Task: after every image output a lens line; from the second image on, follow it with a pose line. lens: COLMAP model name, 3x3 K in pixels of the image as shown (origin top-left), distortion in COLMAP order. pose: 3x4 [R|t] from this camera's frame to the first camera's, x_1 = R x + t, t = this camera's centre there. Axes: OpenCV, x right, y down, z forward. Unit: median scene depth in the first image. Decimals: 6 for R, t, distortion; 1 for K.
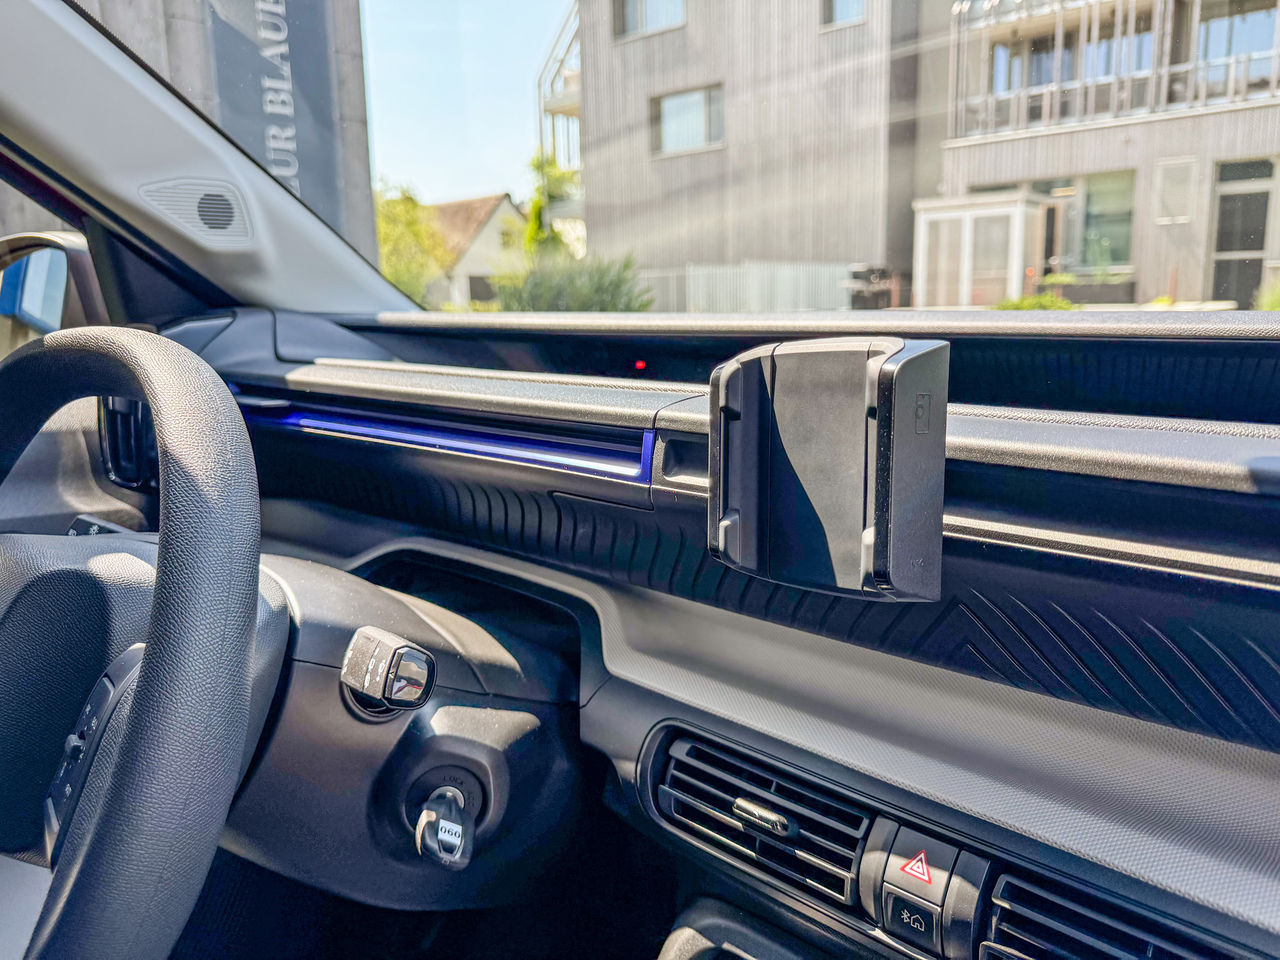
lens RADIAL K [[901.8, 0, 640.0], [0, 901.8, 480.0], [0, 0, 1]] dist [-0.014363, -0.007592]
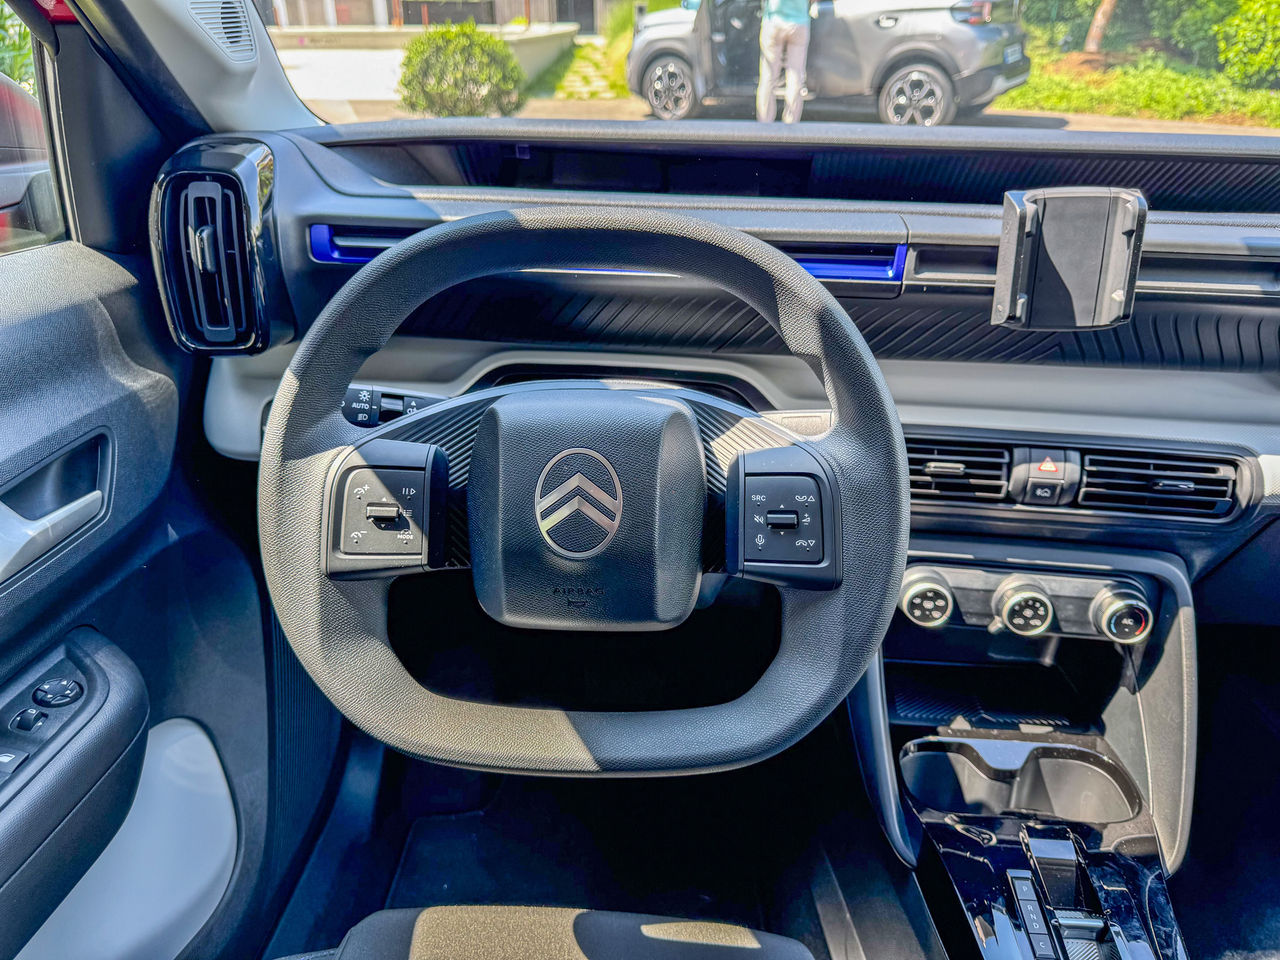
lens RADIAL K [[901.8, 0, 640.0], [0, 901.8, 480.0], [0, 0, 1]] dist [-0.014363, -0.007592]
pose [[0.814072, -0.258611, 0.520007, -1.363067], [0.095190, 0.942691, 0.319801, -0.228610], [-0.572910, -0.210841, 0.792035, -0.027952]]
